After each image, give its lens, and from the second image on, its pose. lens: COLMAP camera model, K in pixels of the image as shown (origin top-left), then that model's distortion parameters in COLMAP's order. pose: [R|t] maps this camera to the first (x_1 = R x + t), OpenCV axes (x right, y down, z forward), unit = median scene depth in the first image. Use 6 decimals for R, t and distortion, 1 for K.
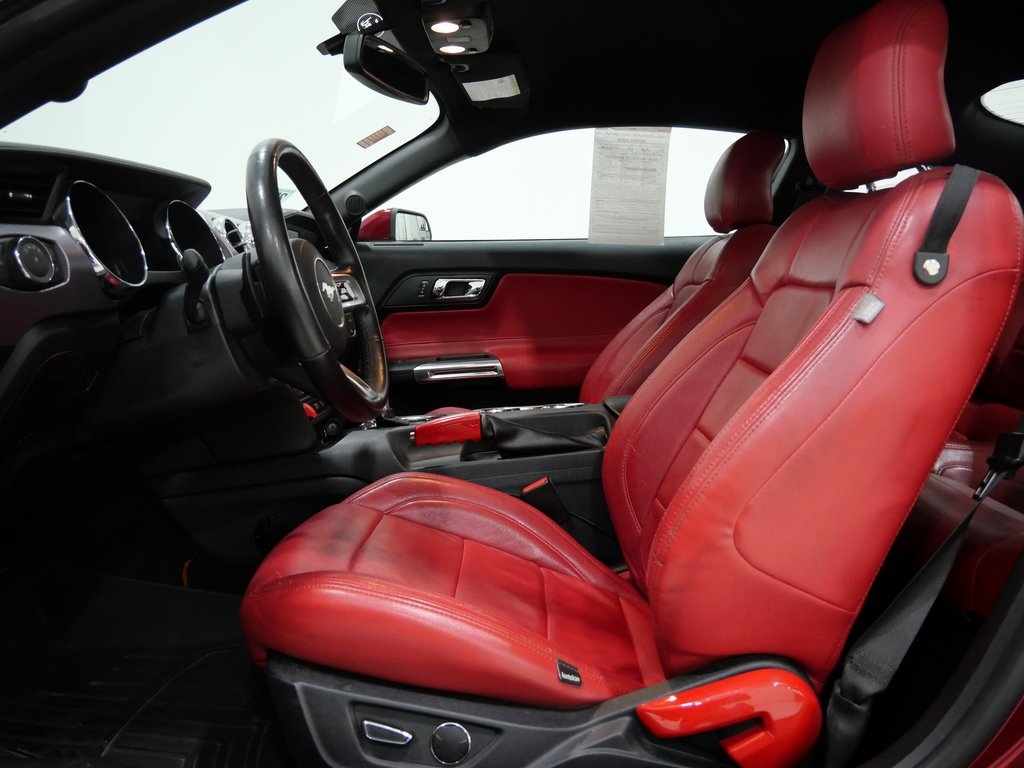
lens RADIAL K [[843.5, 0, 512.0], [0, 843.5, 384.0], [0, 0, 1]] dist [-0.014426, -0.012778]
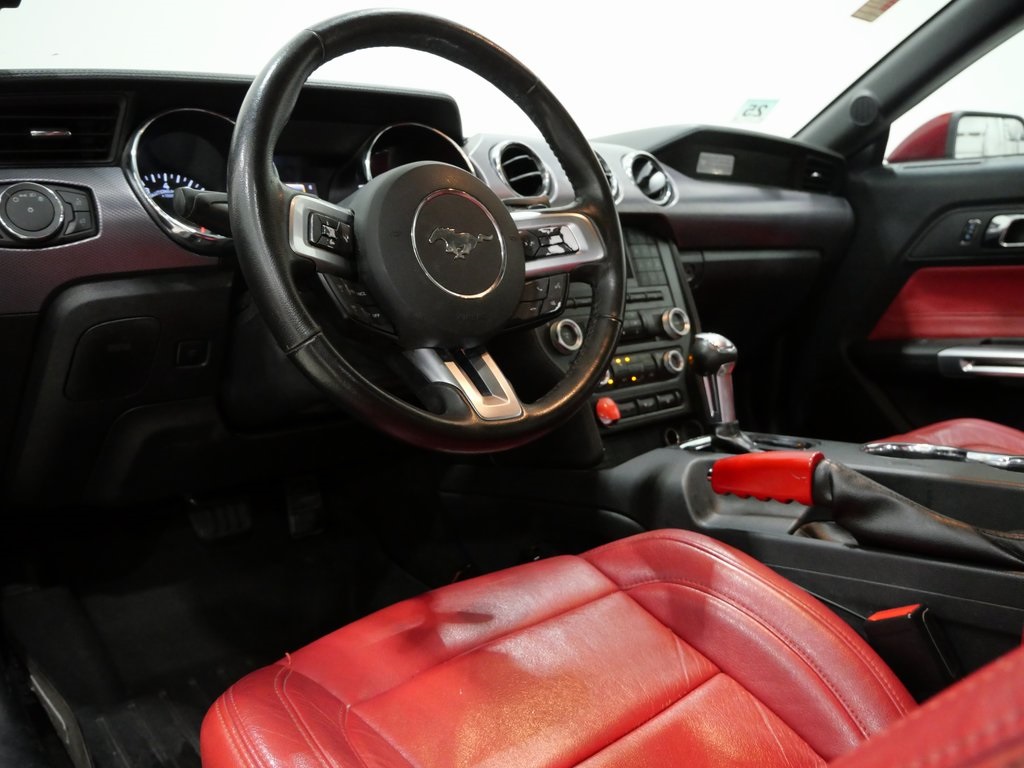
lens RADIAL K [[843.5, 0, 512.0], [0, 843.5, 384.0], [0, 0, 1]] dist [-0.014426, -0.012778]
pose [[0.662930, 0.118283, -0.739279, 0.152174], [-0.069266, 0.992896, 0.096750, -0.034596], [0.745470, -0.012932, 0.666413, 0.308253]]
